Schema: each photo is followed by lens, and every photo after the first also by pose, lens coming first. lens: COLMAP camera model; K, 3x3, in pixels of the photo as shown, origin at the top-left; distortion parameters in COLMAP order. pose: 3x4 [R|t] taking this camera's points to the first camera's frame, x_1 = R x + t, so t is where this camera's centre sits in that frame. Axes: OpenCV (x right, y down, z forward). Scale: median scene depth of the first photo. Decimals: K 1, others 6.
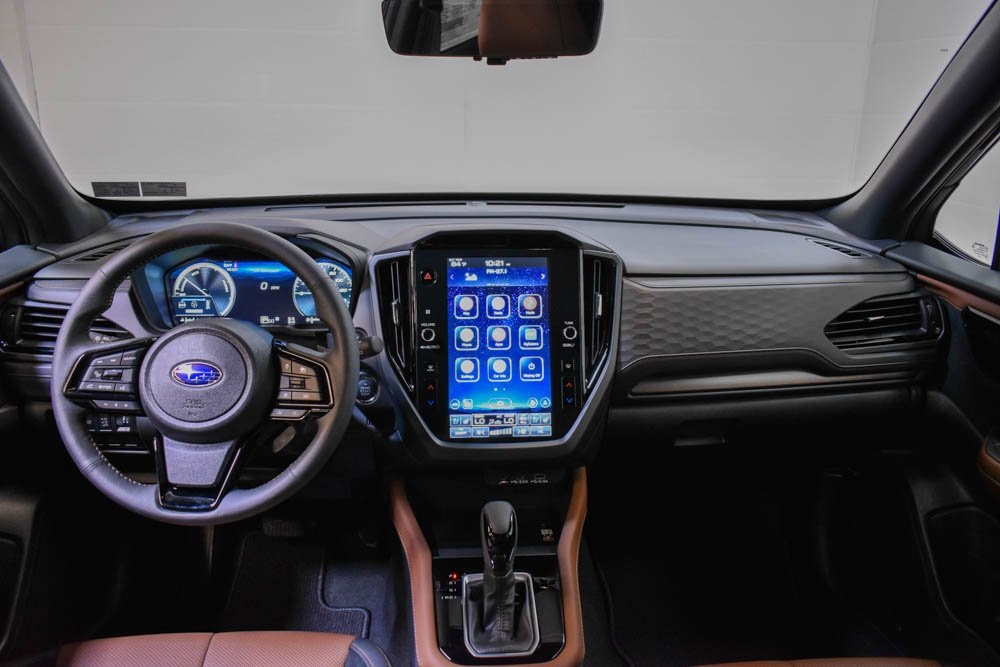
lens RADIAL K [[812.0, 0, 497.1], [0, 812.0, 330.9], [0, 0, 1]] dist [-0.013719, 0.007500]
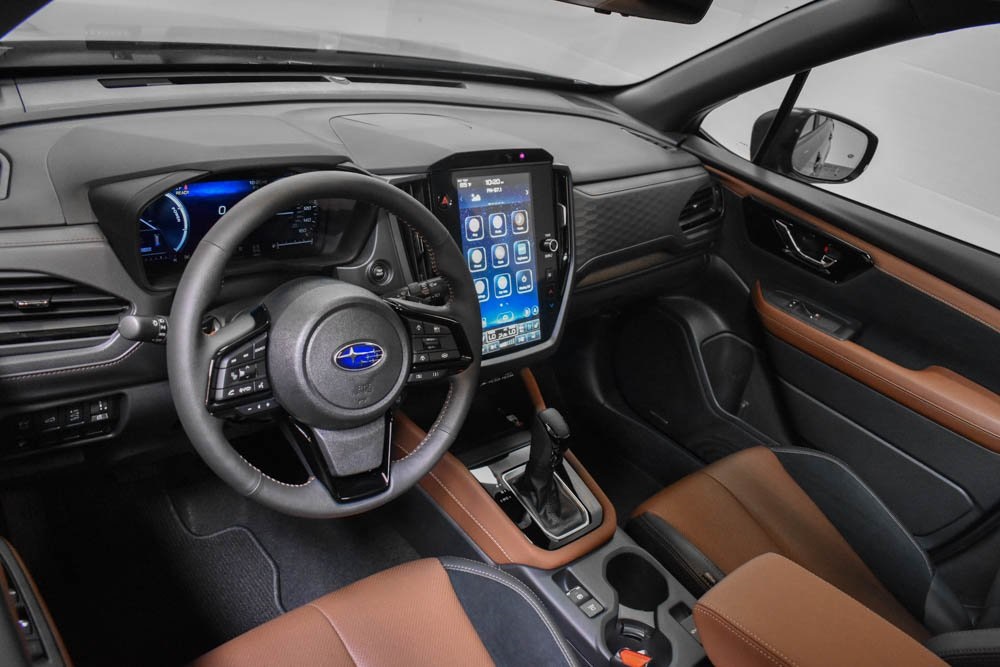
lens RADIAL K [[812.0, 0, 508.8], [0, 812.0, 343.5], [0, 0, 1]] dist [-0.013719, 0.007500]
pose [[0.769767, -0.167979, 0.615827, -0.647038], [-0.010634, 0.961245, 0.275491, -0.169551], [-0.638237, -0.218612, 0.738148, 0.198532]]
